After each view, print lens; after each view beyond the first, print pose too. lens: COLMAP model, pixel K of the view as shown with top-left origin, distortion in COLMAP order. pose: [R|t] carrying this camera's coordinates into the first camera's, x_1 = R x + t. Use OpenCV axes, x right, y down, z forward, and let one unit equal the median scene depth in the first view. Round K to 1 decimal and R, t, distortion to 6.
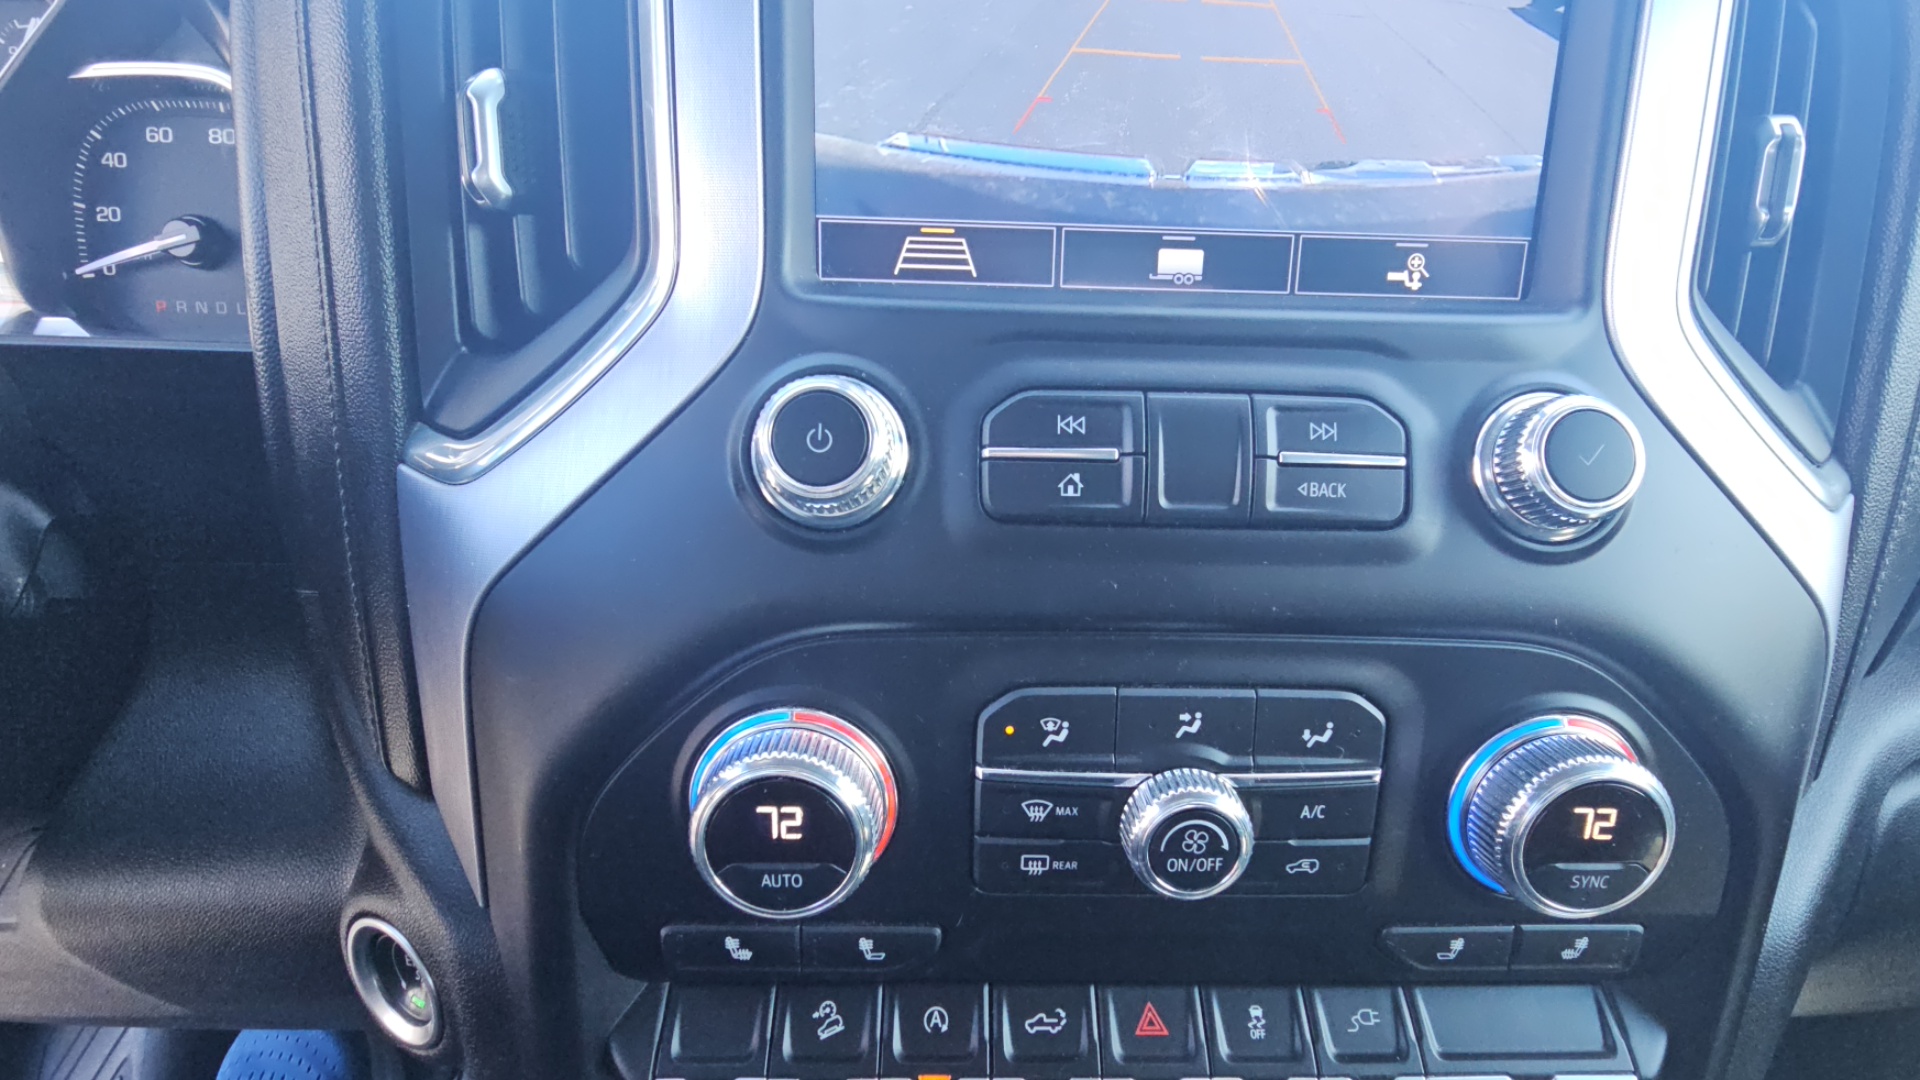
lens RADIAL K [[863.9, 0, 981.2], [0, 863.9, 542.3], [0, 0, 1]] dist [0.011028, -0.008346]
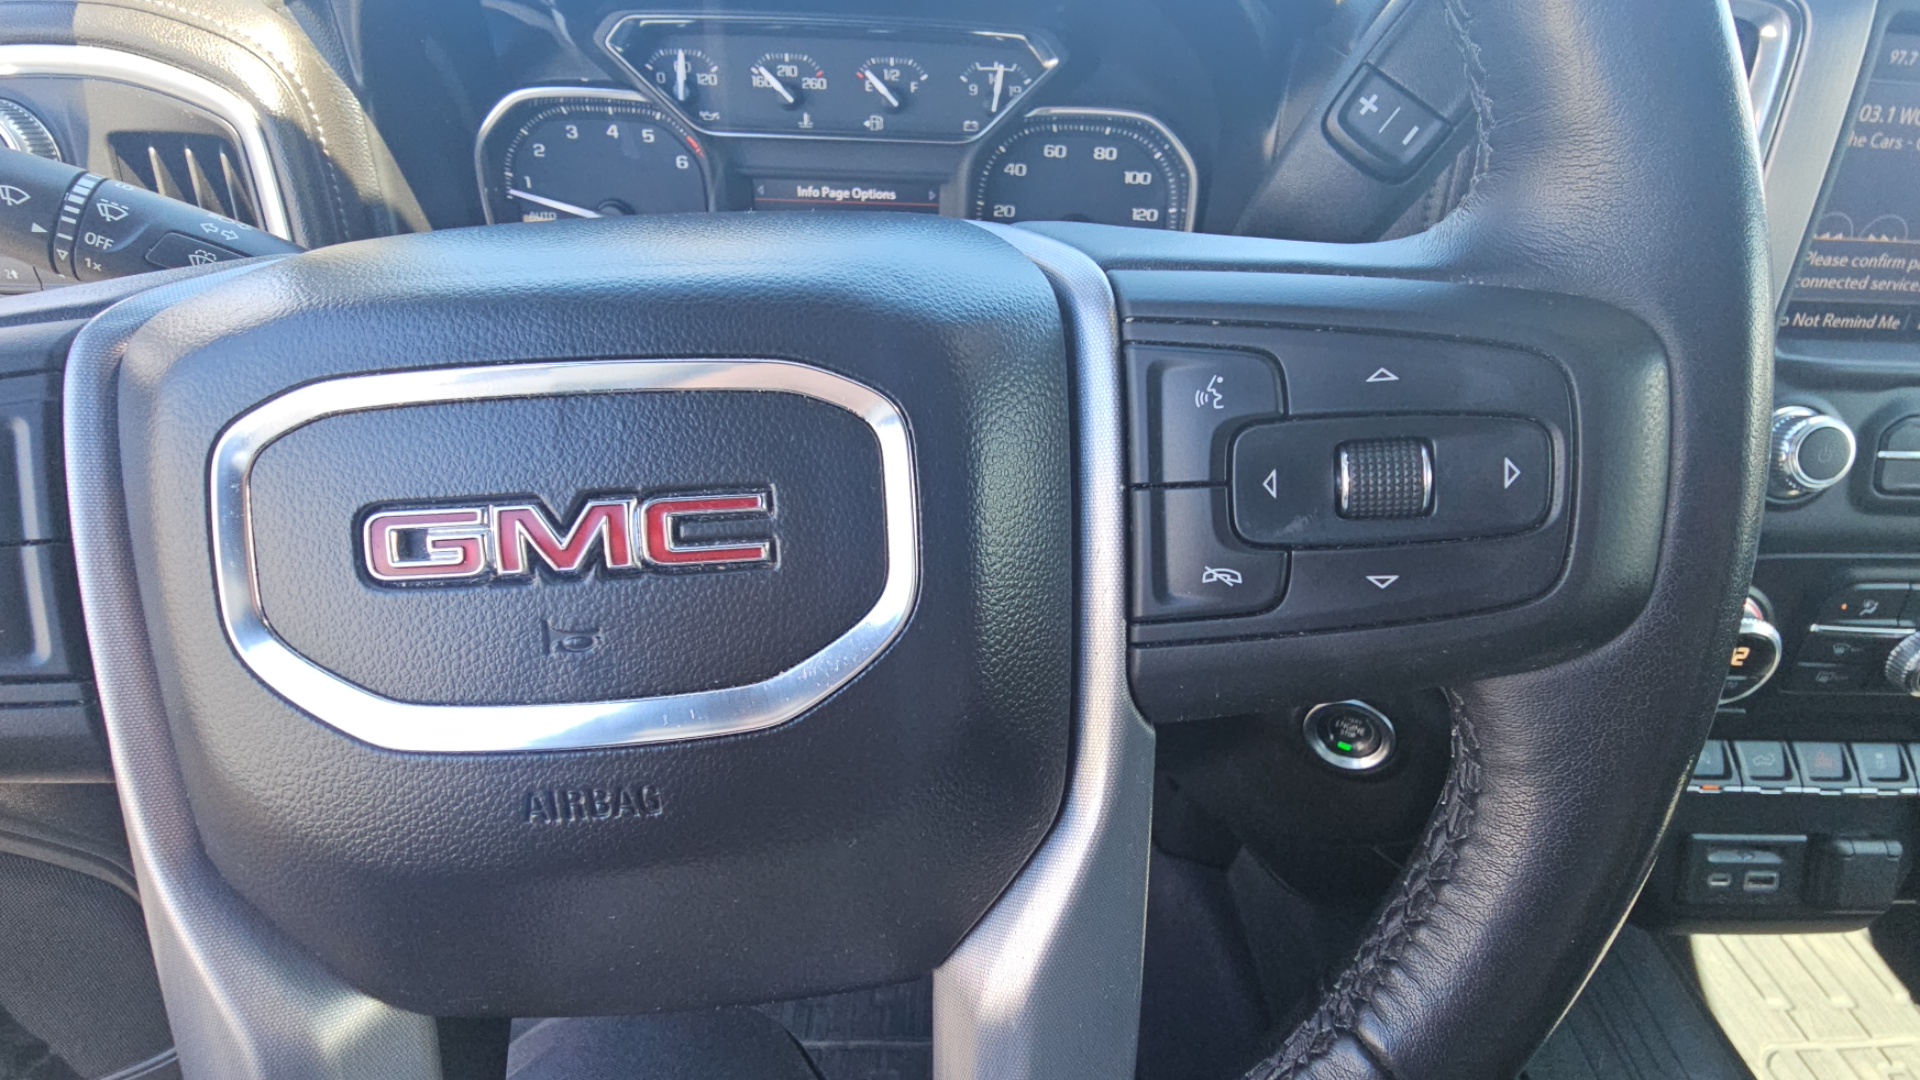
lens RADIAL K [[863.5, 0, 981.2], [0, 863.5, 544.4], [0, 0, 1]] dist [0.009830, -0.008979]
pose [[0.999837, 0.008872, -0.015708, -1.614126], [-0.005058, 0.973653, 0.227978, -0.285108], [0.017317, -0.227861, 0.973540, -0.687620]]
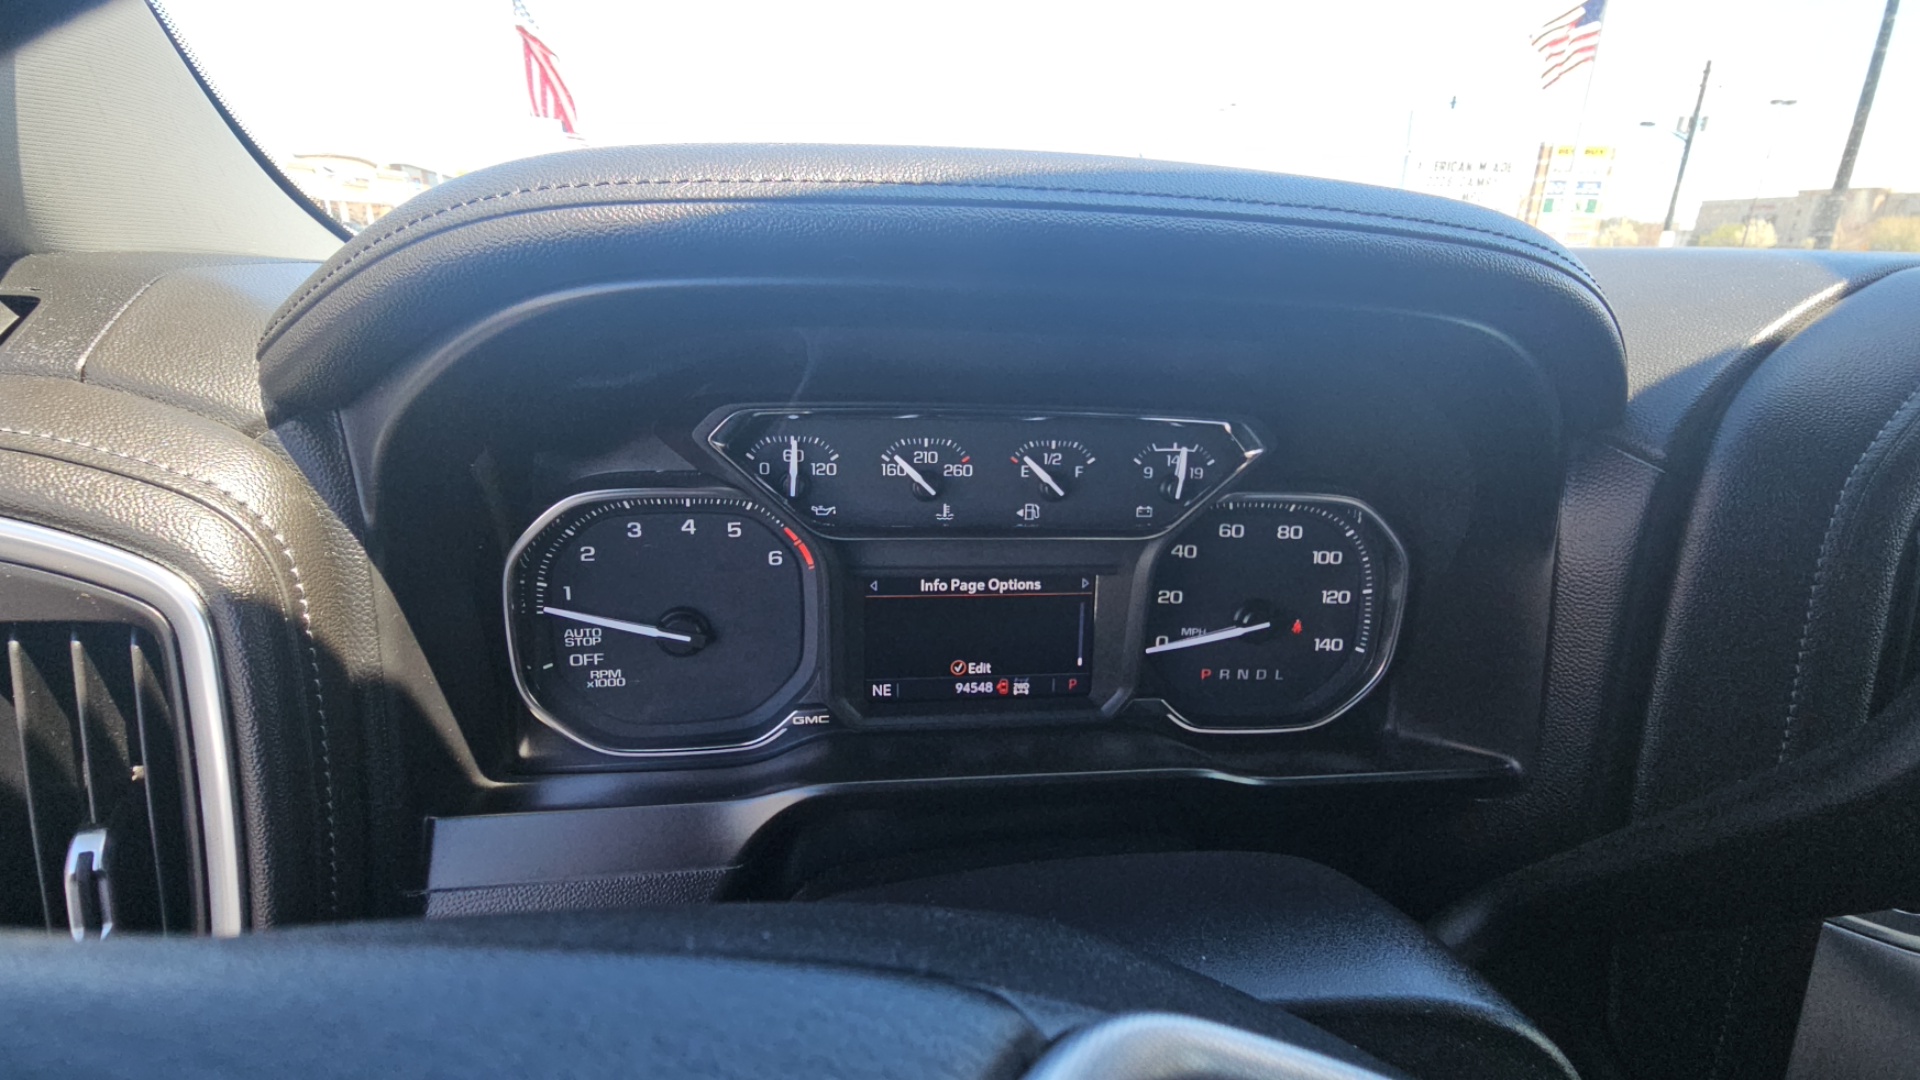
lens RADIAL K [[864.9, 0, 984.2], [0, 864.9, 546.3], [0, 0, 1]] dist [0.003181, -0.003738]
pose [[0.993500, -0.025010, 0.111048, -2.164965], [0.023994, 0.999657, 0.010475, -0.731040], [-0.111272, -0.007743, 0.993760, -0.115699]]
